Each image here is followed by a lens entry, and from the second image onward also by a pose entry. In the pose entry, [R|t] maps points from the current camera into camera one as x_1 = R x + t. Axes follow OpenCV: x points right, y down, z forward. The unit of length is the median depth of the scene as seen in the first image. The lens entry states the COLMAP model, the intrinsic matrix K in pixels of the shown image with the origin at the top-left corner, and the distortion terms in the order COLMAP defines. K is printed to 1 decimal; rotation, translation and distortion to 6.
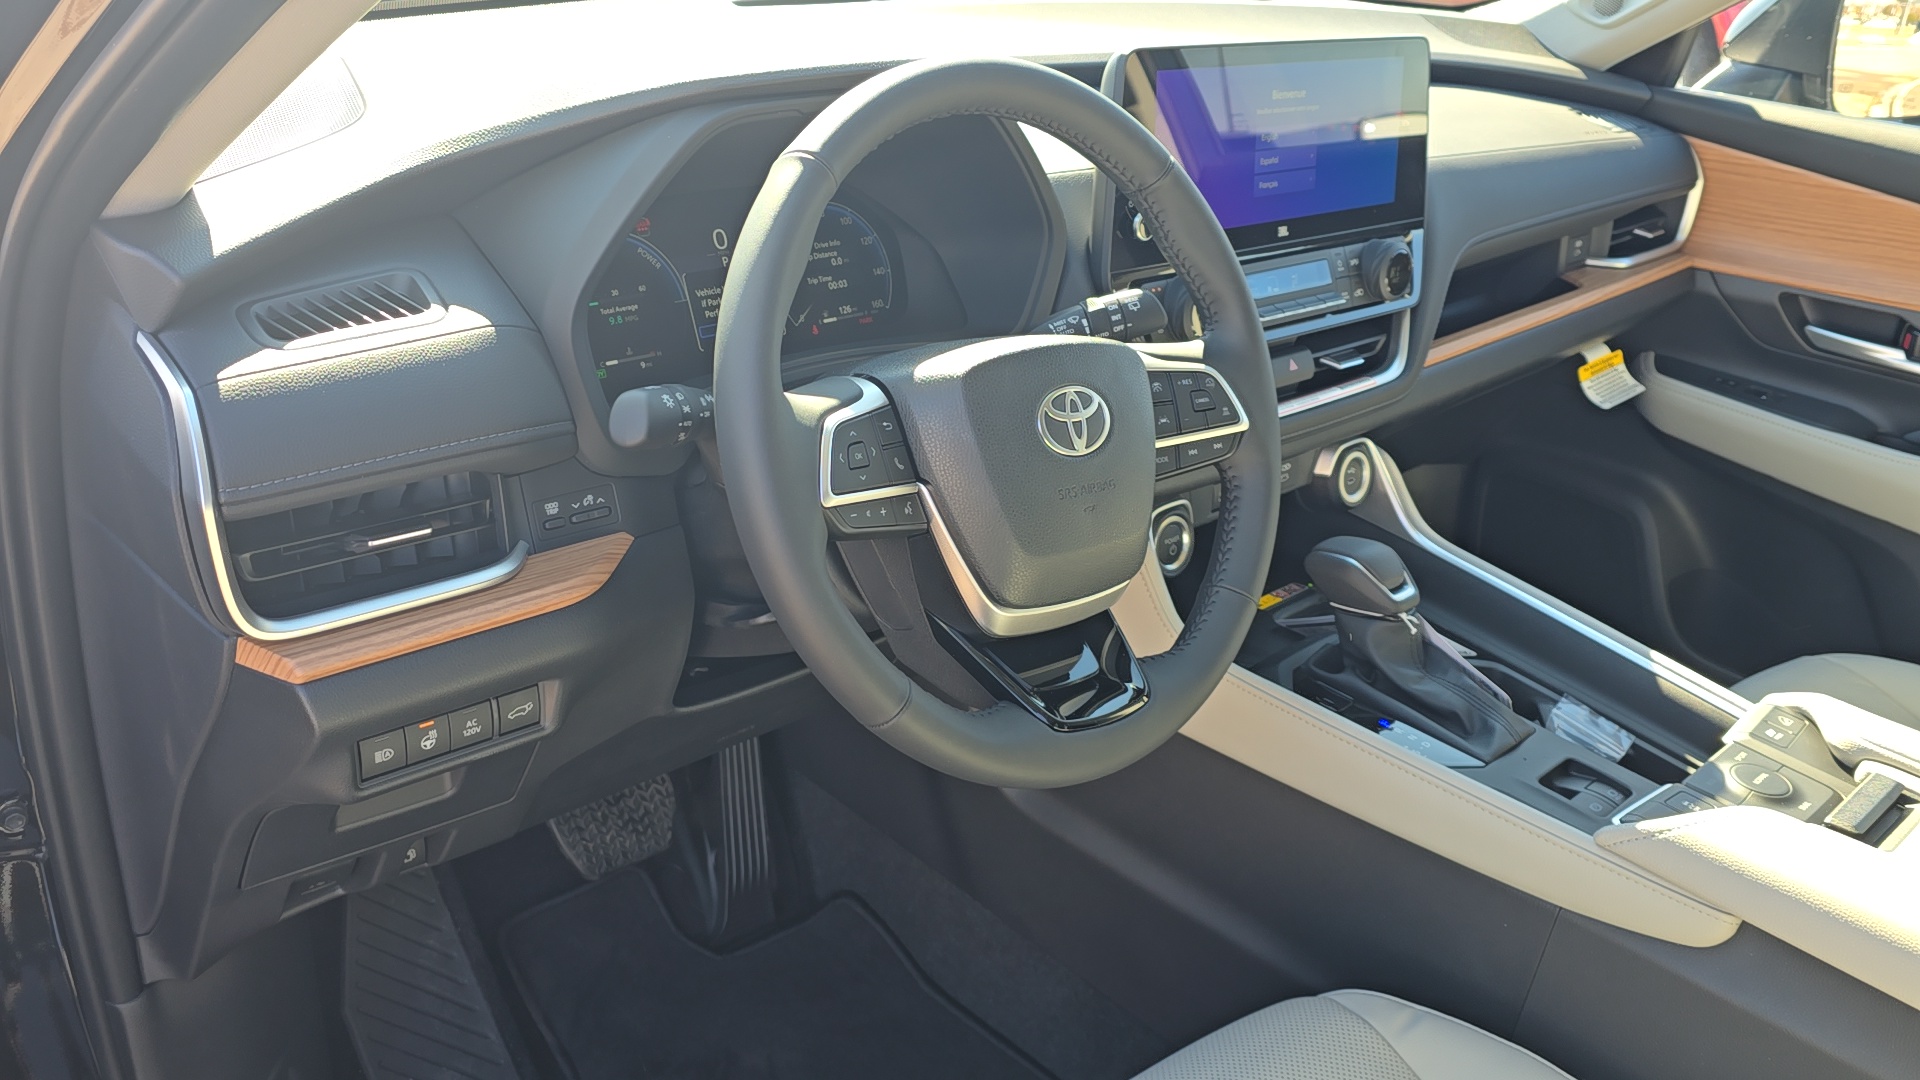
lens RADIAL K [[1601.9, 0, 960.0], [0, 1601.9, 540.0], [0, 0, 1]] dist [-0.014341, -0.001972]
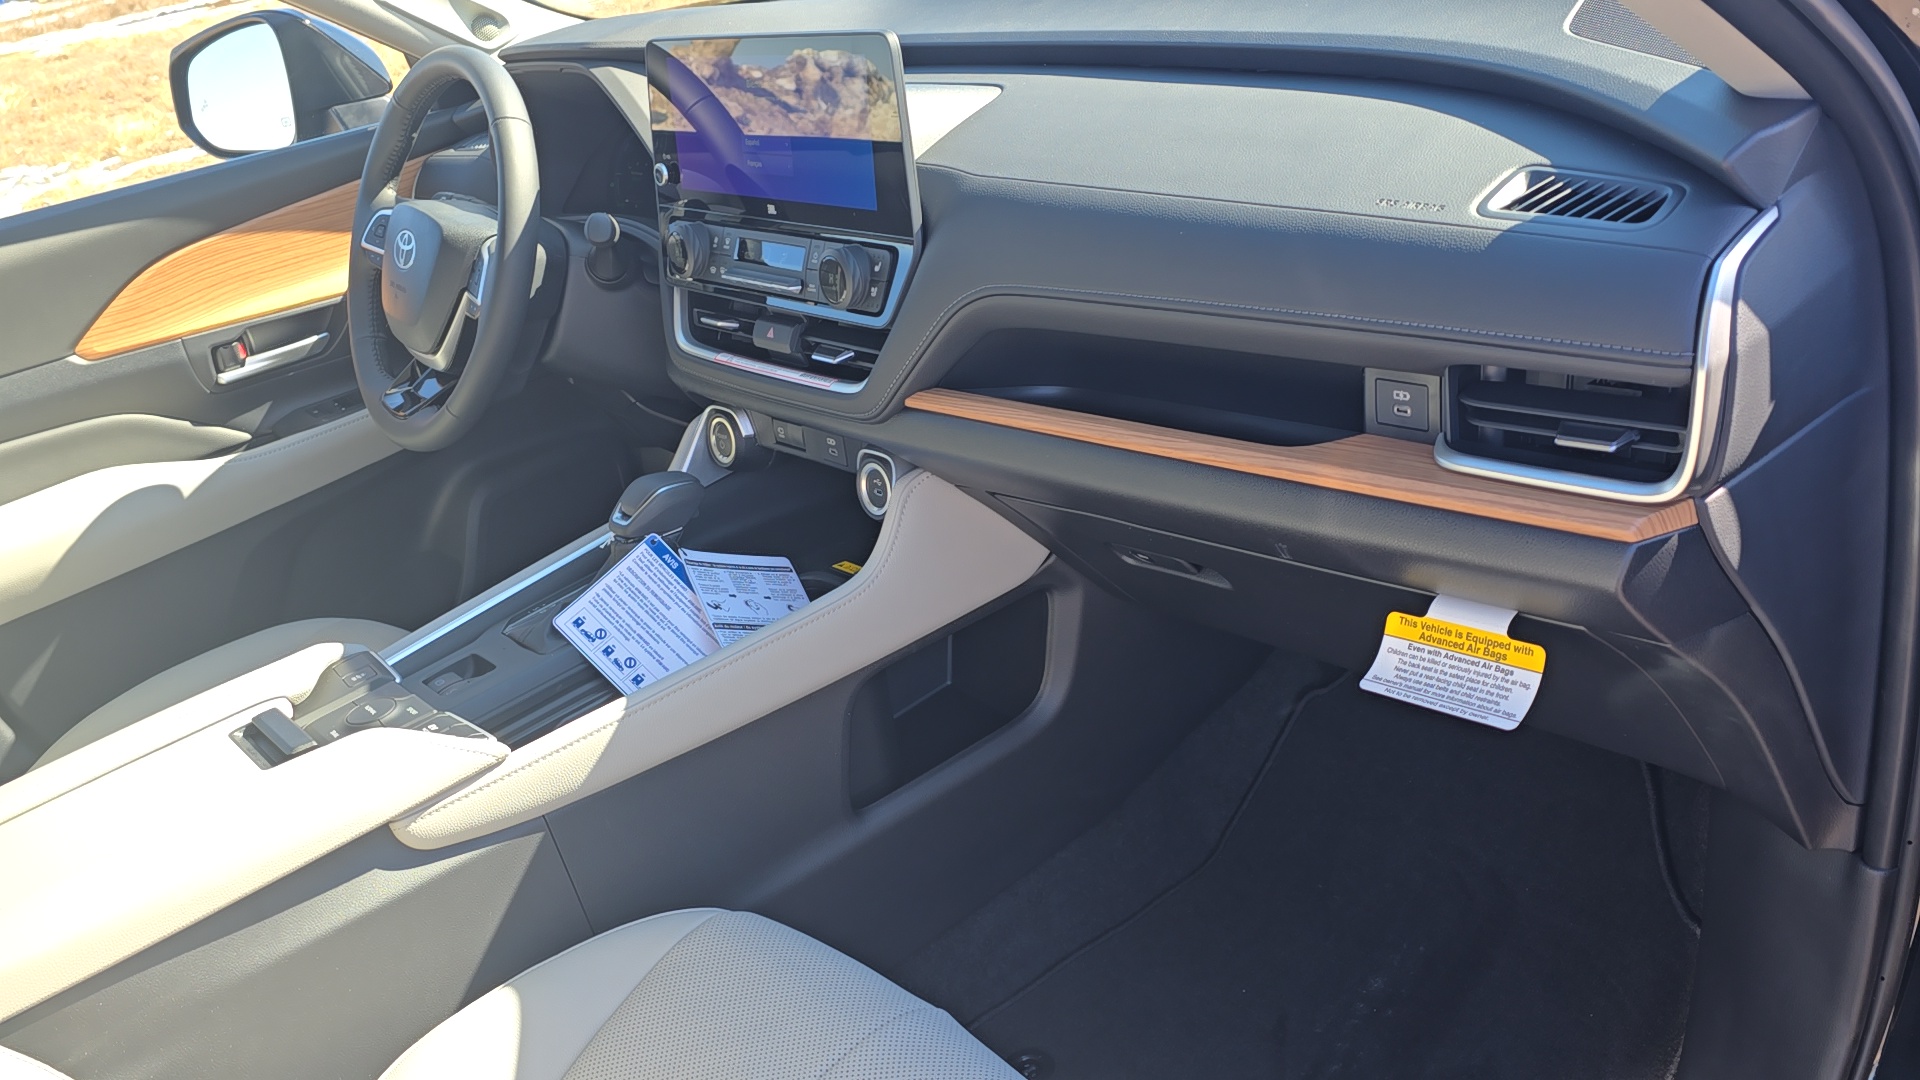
lens RADIAL K [[1548.3, 0, 970.5], [0, 1548.3, 535.3], [0, 0, 1]] dist [0.001739, 0.003129]
pose [[-0.060987, 0.347666, -0.935633, 1.381722], [-0.260875, 0.899243, 0.351149, -0.437616], [0.963444, 0.265499, 0.035855, 1.260032]]
